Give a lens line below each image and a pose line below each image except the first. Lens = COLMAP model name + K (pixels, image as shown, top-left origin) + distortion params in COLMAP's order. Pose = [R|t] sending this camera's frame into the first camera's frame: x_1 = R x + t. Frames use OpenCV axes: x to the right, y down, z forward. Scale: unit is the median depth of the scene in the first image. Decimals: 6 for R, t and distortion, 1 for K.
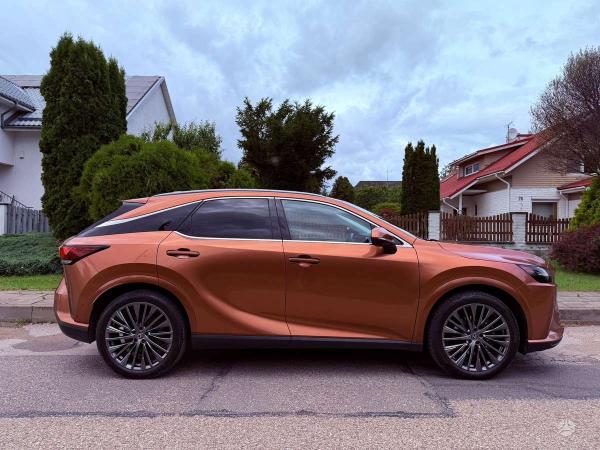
lens RADIAL K [[423.2, 0, 301.0], [0, 423.2, 223.6], [0, 0, 1]] dist [0.037570, -0.046615]
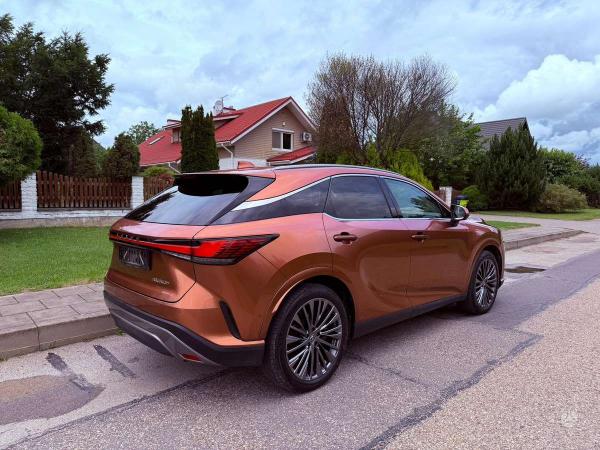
lens RADIAL K [[423.2, 0, 304.4], [0, 423.2, 226.9], [0, 0, 1]] dist [0.037570, -0.046615]
pose [[0.718717, -0.051365, 0.693403, -0.324336], [-0.015714, 0.995813, 0.090054, -0.010366], [-0.695126, -0.075620, 0.714900, 0.146825]]
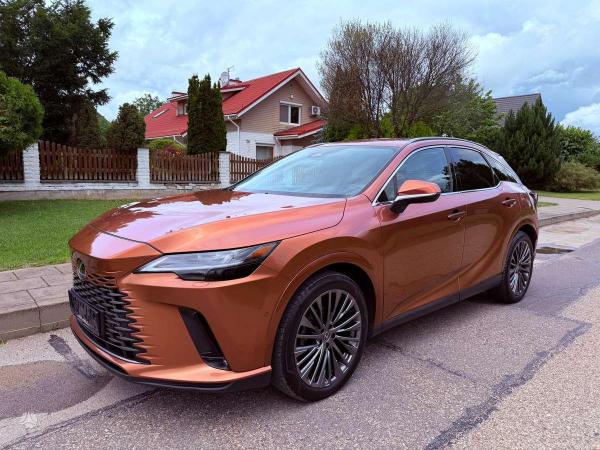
lens RADIAL K [[423.2, 0, 302.9], [0, 423.2, 227.0], [0, 0, 1]] dist [0.037570, -0.046615]
pose [[0.728319, -0.079339, 0.680630, -0.311659], [-0.026924, 0.989194, 0.144119, -0.003640], [-0.684709, -0.123290, 0.718313, 0.185778]]
